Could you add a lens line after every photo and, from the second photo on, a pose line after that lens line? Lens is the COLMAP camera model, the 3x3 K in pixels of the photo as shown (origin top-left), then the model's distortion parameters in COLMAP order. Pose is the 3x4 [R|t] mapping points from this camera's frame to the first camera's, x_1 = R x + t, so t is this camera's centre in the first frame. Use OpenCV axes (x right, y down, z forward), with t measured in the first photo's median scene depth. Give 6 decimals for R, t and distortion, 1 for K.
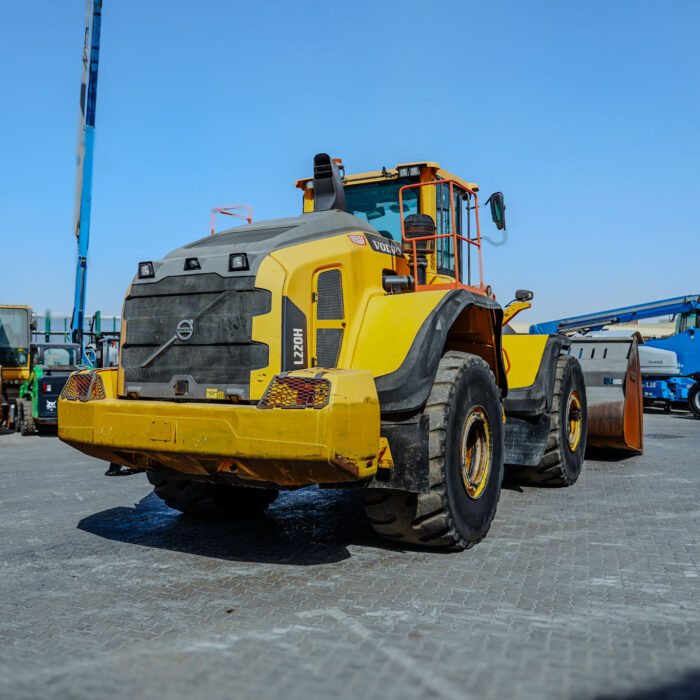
lens RADIAL K [[728.6, 0, 330.4], [0, 728.6, 349.4], [0, 0, 1]] dist [-0.028267, 0.028894]
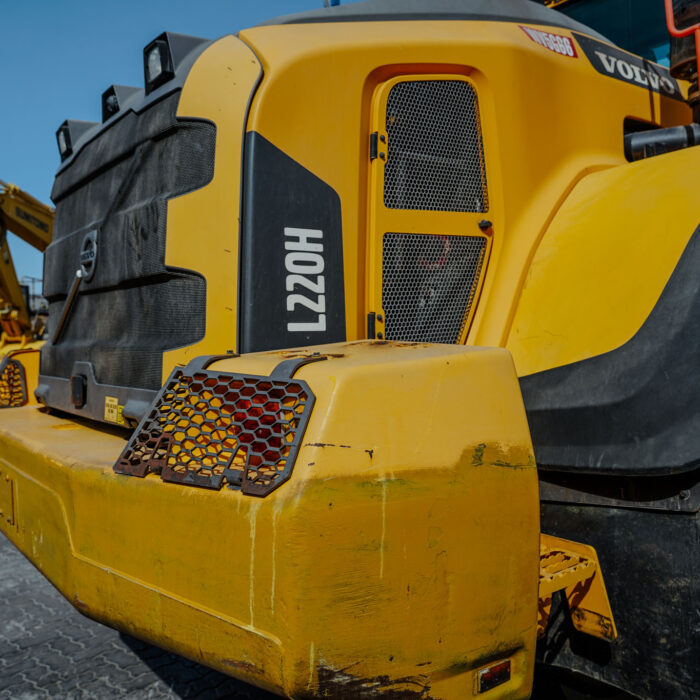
lens RADIAL K [[728.6, 0, 330.4], [0, 728.6, 349.4], [0, 0, 1]] dist [-0.028267, 0.028894]
pose [[0.923207, -0.010355, -0.384164, 0.097992], [0.024106, 0.999229, 0.030998, 0.018243], [0.383546, -0.037879, 0.922744, 0.676404]]
